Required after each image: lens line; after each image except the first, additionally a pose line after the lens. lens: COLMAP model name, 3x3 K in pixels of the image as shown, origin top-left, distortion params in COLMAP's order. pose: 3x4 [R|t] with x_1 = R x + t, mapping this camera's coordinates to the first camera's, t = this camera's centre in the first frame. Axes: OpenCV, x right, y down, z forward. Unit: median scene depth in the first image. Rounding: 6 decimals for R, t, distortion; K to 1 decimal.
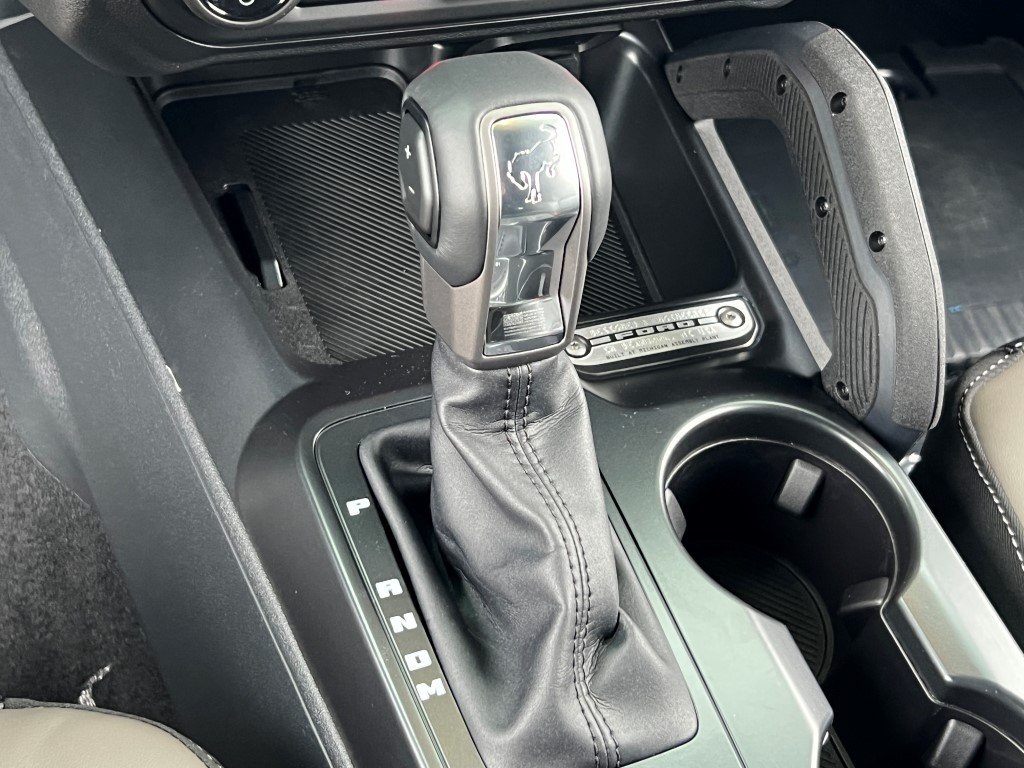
lens RADIAL K [[1556.9, 0, 512.0], [0, 1556.9, 384.0], [0, 0, 1]] dist [0.179038, -0.515084]
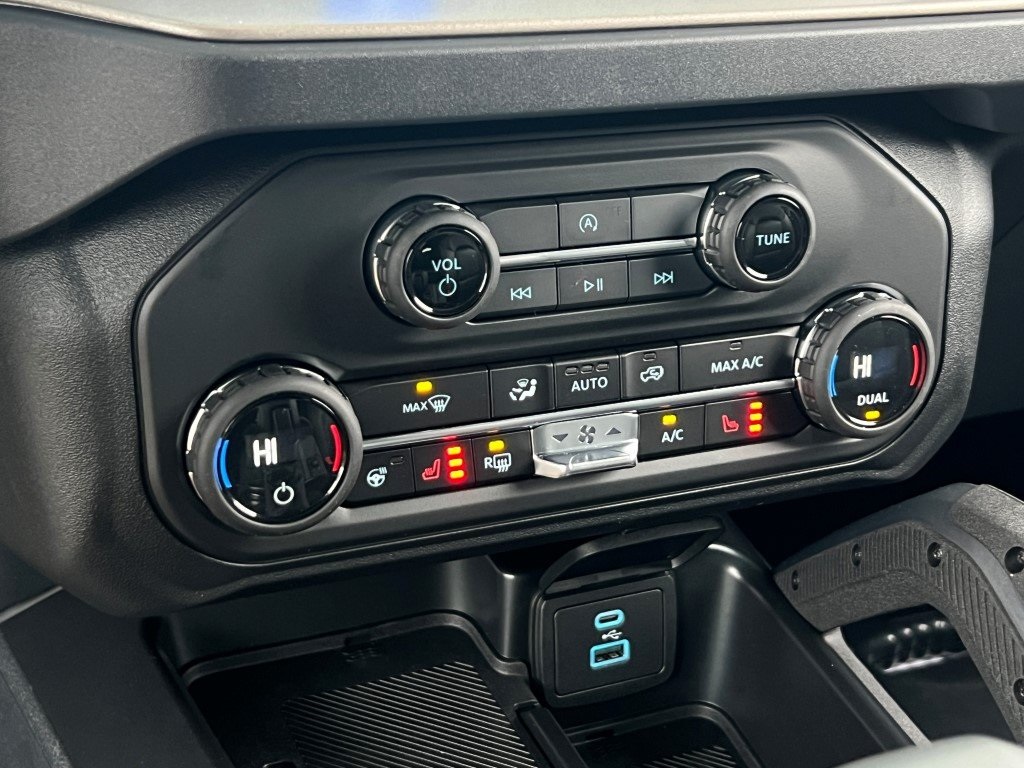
lens RADIAL K [[1556.9, 0, 512.0], [0, 1556.9, 384.0], [0, 0, 1]] dist [0.179038, -0.515084]
pose [[0.993864, -0.110343, -0.007674, -0.027586], [0.097709, 0.908353, -0.406631, 0.036402], [0.051840, 0.403386, 0.913560, 0.178665]]
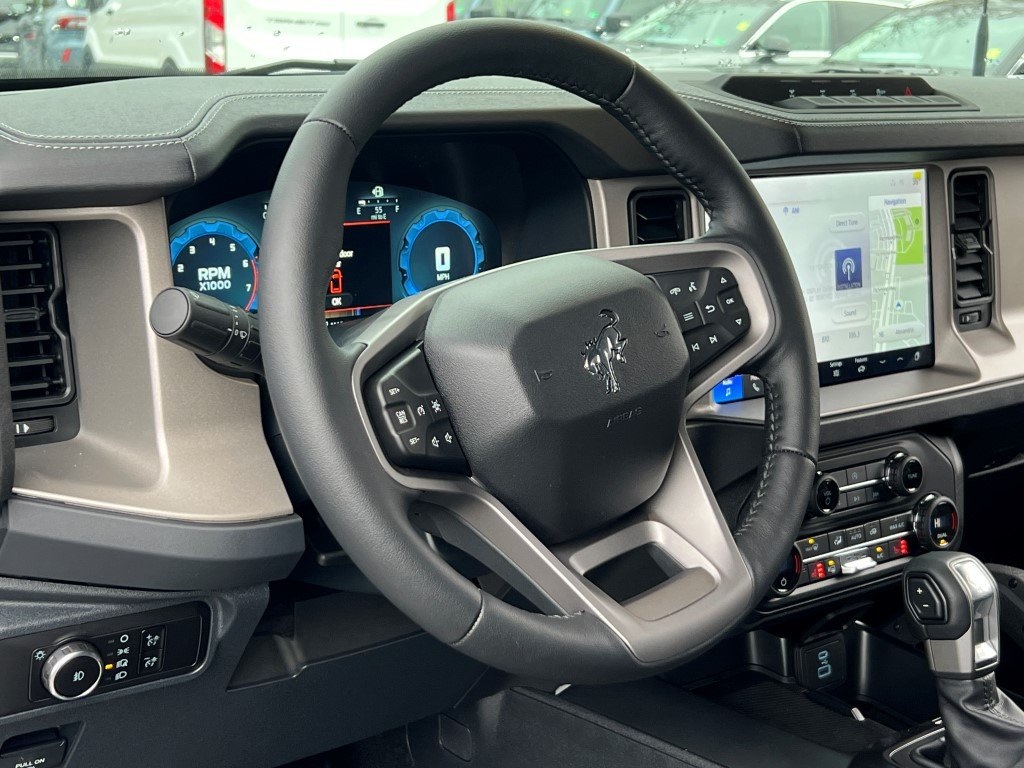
lens RADIAL K [[1556.9, 0, 512.0], [0, 1556.9, 384.0], [0, 0, 1]] dist [0.179038, -0.515084]
pose [[0.945324, -0.189570, 0.265378, -0.820073], [0.306458, 0.794690, -0.523977, 0.449682], [-0.111563, 0.576655, 0.809335, -0.719283]]
